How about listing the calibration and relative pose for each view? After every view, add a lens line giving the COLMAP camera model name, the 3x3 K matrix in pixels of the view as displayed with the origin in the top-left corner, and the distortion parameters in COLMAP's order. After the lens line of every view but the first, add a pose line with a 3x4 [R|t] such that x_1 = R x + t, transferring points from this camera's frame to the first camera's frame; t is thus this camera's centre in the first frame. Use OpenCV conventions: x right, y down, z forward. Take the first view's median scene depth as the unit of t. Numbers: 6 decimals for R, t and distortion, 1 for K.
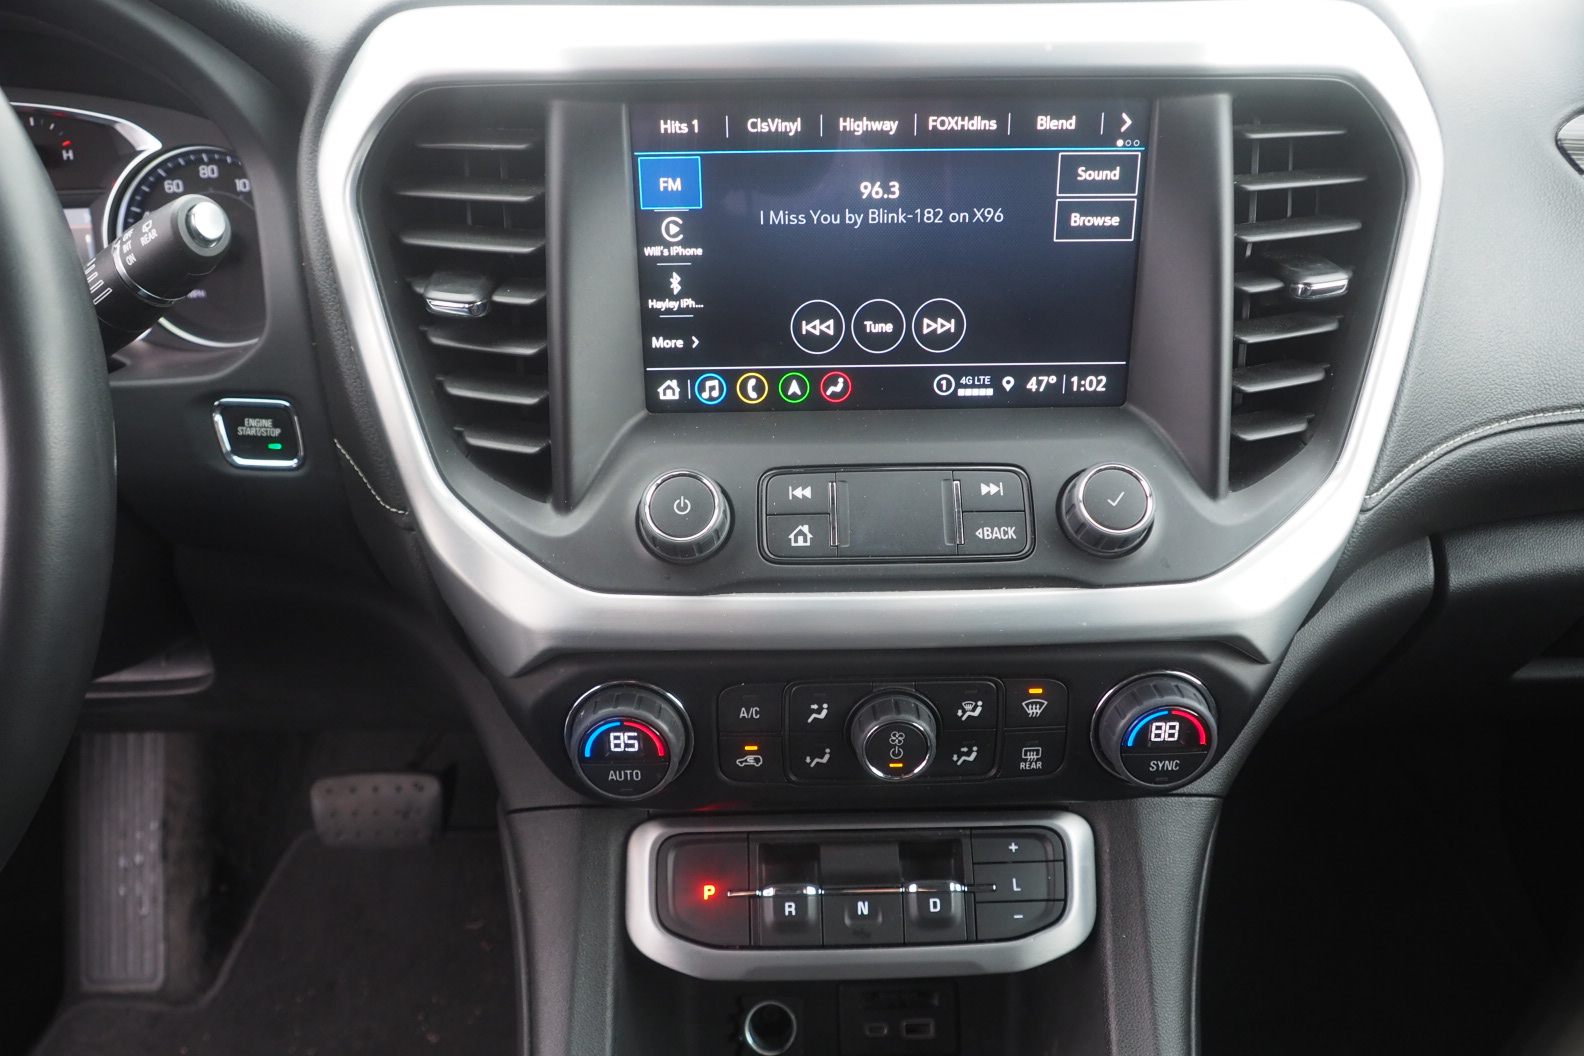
lens RADIAL K [[1113.1, 0, 801.3], [0, 1113.1, 536.4], [0, 0, 1]] dist [-0.039708, 0.000151]
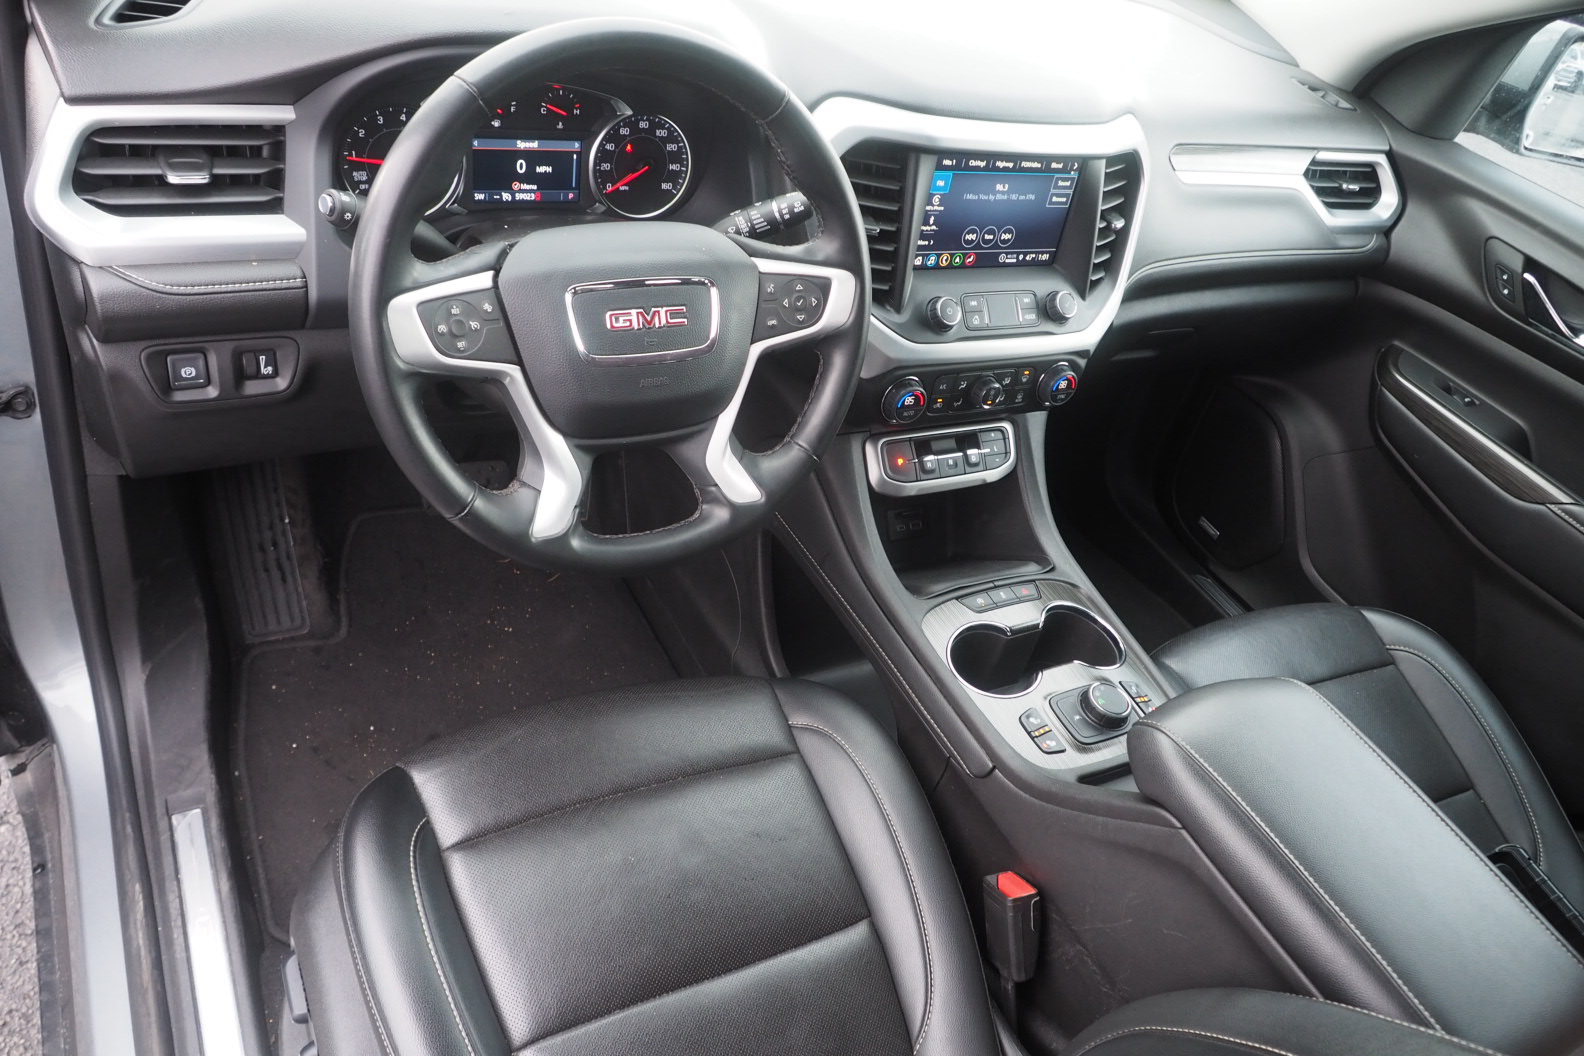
lens RADIAL K [[1113.1, 0, 800.2], [0, 1113.1, 528.7], [0, 0, 1]] dist [-0.039708, 0.000151]
pose [[0.863866, -0.124710, 0.488039, -1.649166], [-0.005424, 0.966509, 0.256576, -0.188398], [-0.503692, -0.224294, 0.834258, -1.093624]]
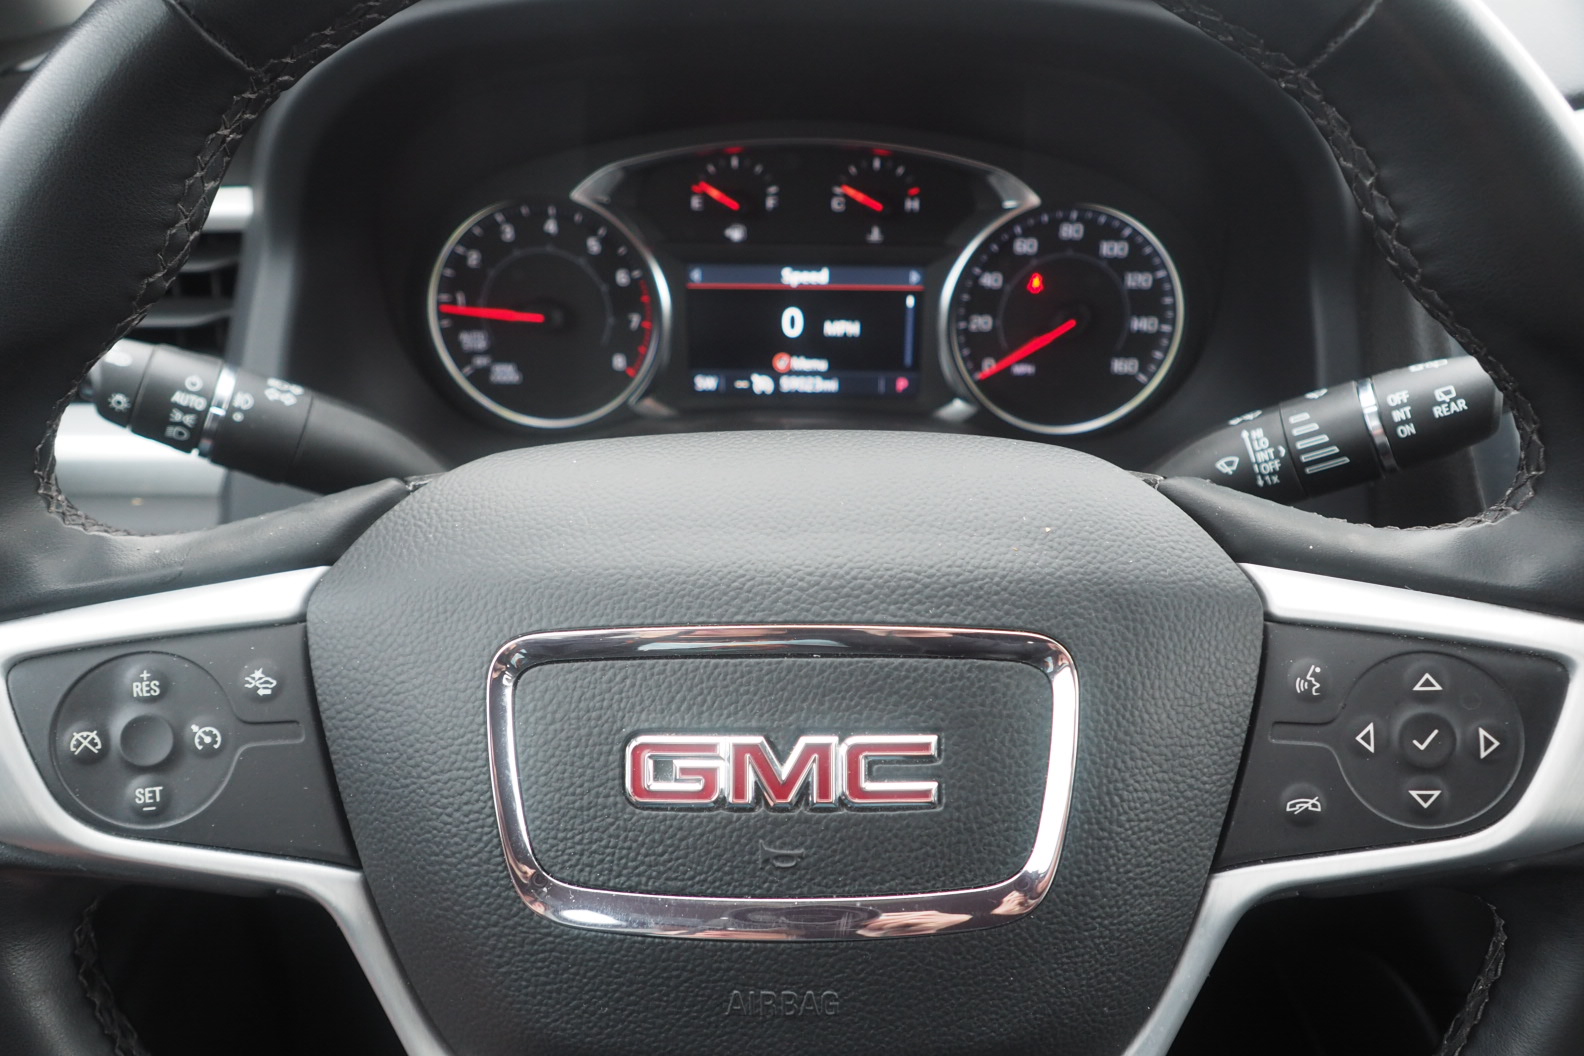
lens RADIAL K [[1113.1, 0, 788.8], [0, 1113.1, 529.8], [0, 0, 1]] dist [-0.039708, 0.000151]
pose [[0.999111, 0.031757, -0.027743, -0.906673], [-0.029655, 0.996881, 0.073141, -0.198464], [0.029979, -0.072254, 0.996936, 0.157062]]
